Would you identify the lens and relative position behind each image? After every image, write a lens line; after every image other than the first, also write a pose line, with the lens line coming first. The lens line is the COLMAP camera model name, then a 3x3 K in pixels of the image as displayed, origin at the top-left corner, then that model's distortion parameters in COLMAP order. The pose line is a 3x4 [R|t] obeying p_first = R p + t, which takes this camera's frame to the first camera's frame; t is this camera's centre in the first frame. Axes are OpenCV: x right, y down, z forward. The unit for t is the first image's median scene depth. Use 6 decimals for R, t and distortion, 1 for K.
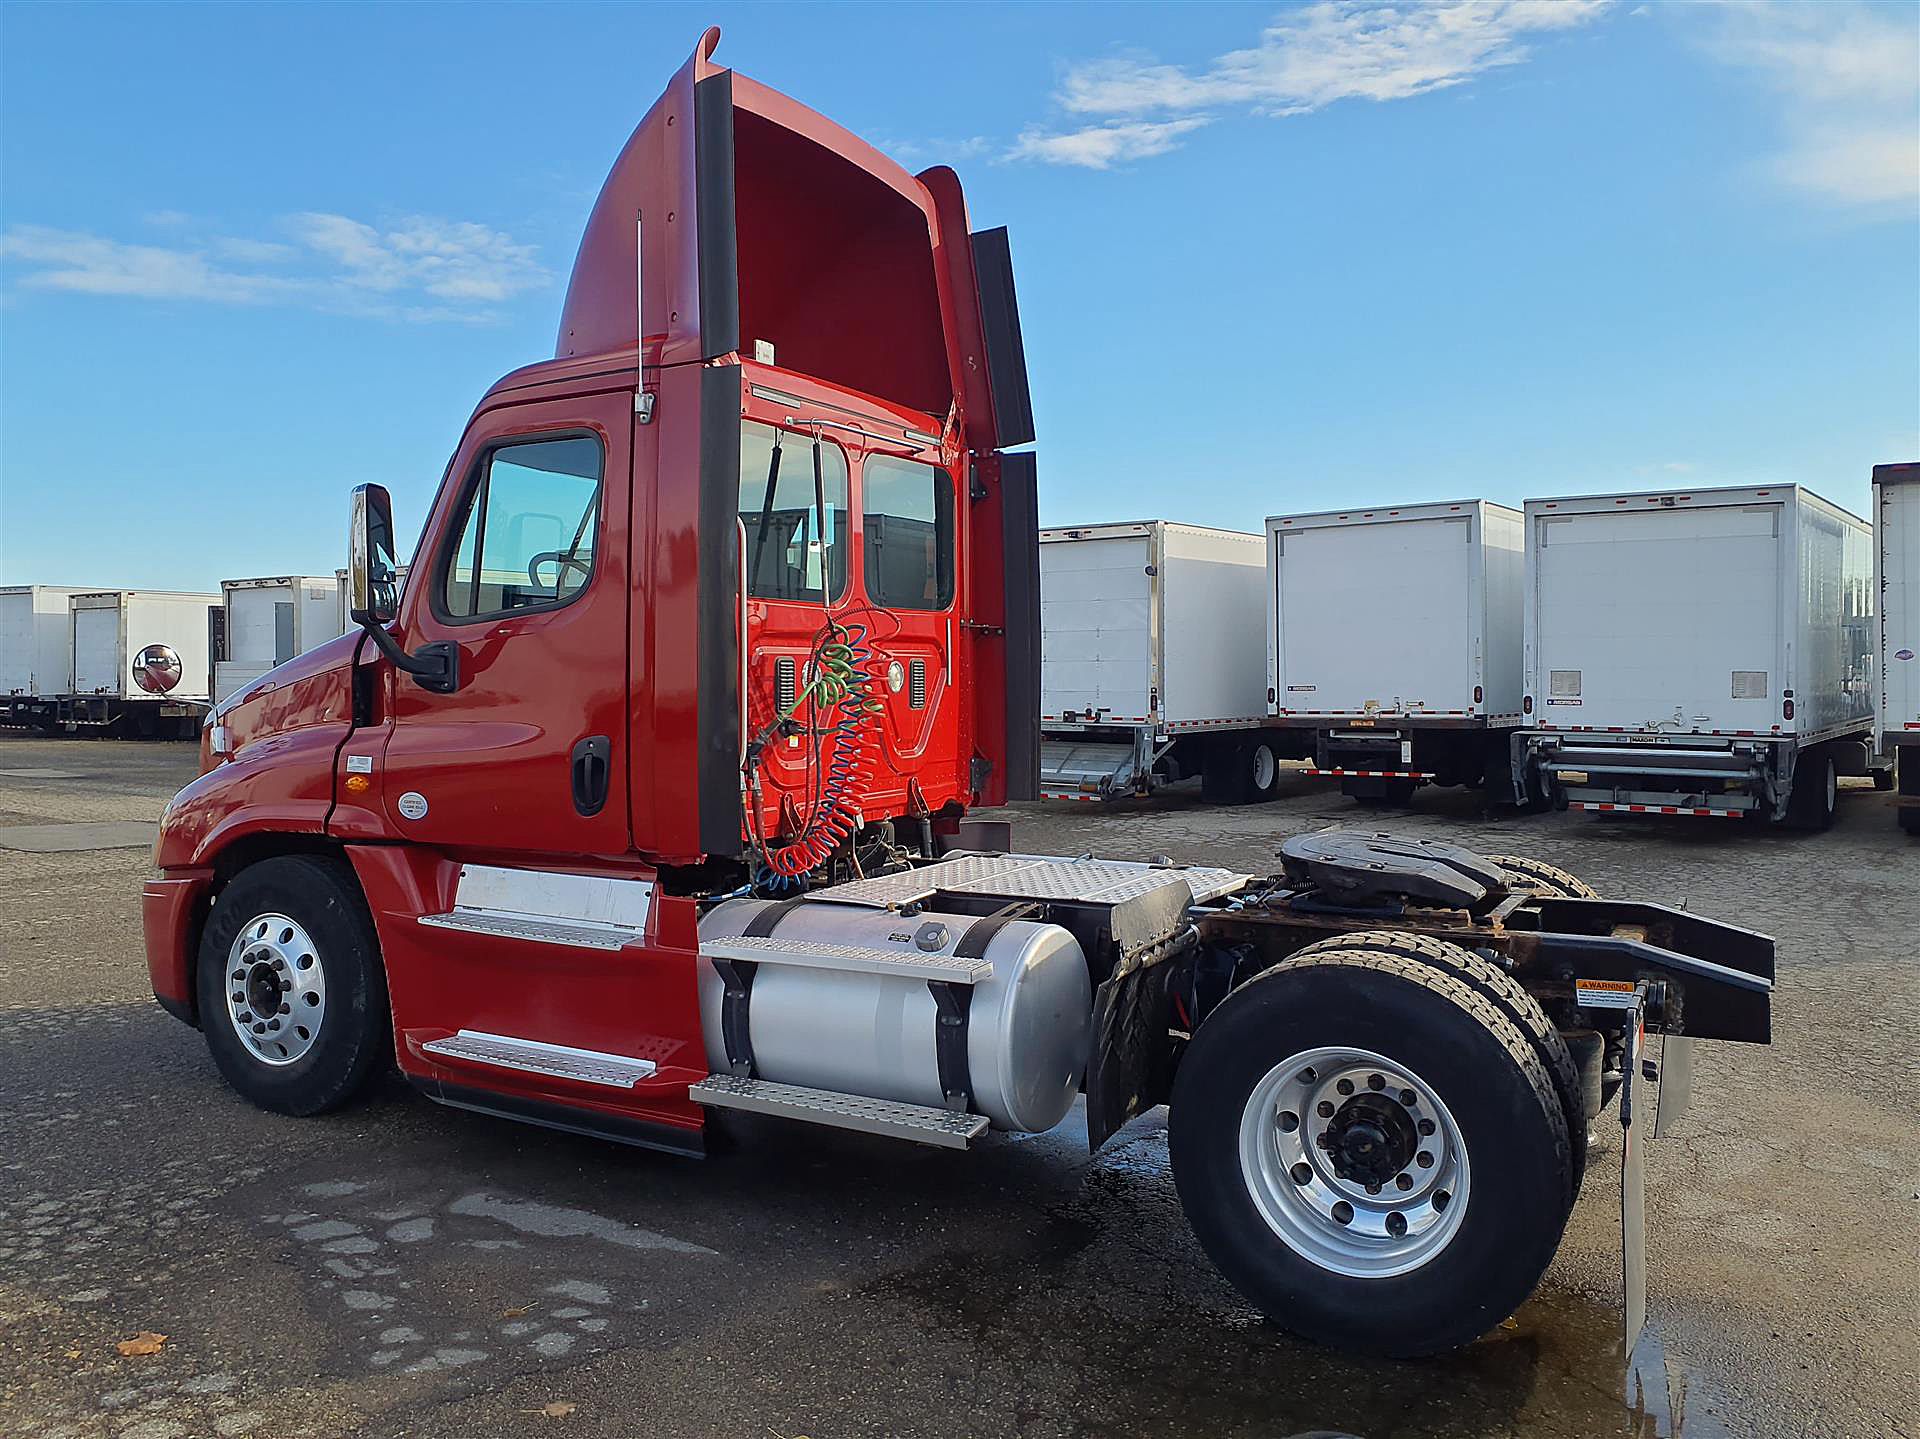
lens RADIAL K [[1425.0, 0, 957.0], [0, 1425.0, 709.6], [0, 0, 1]] dist [-0.051213, -0.001029]
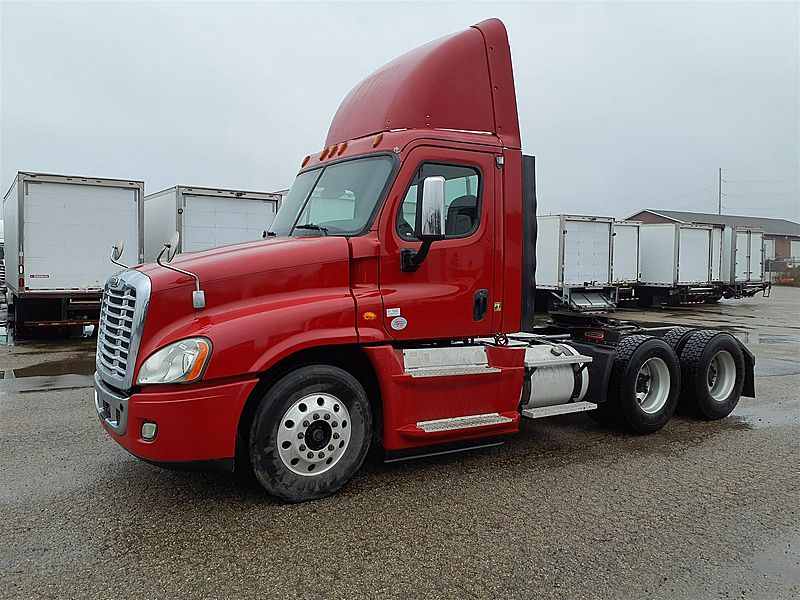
lens RADIAL K [[619.9, 0, 400.0], [0, 619.9, 309.6], [0, 0, 1]] dist [0.047496, -0.004876]
pose [[0.497454, -0.036643, 0.866716, -1.185564], [-0.016266, 0.998538, 0.051552, -0.002354], [-0.867338, -0.039743, 0.496131, 0.536614]]
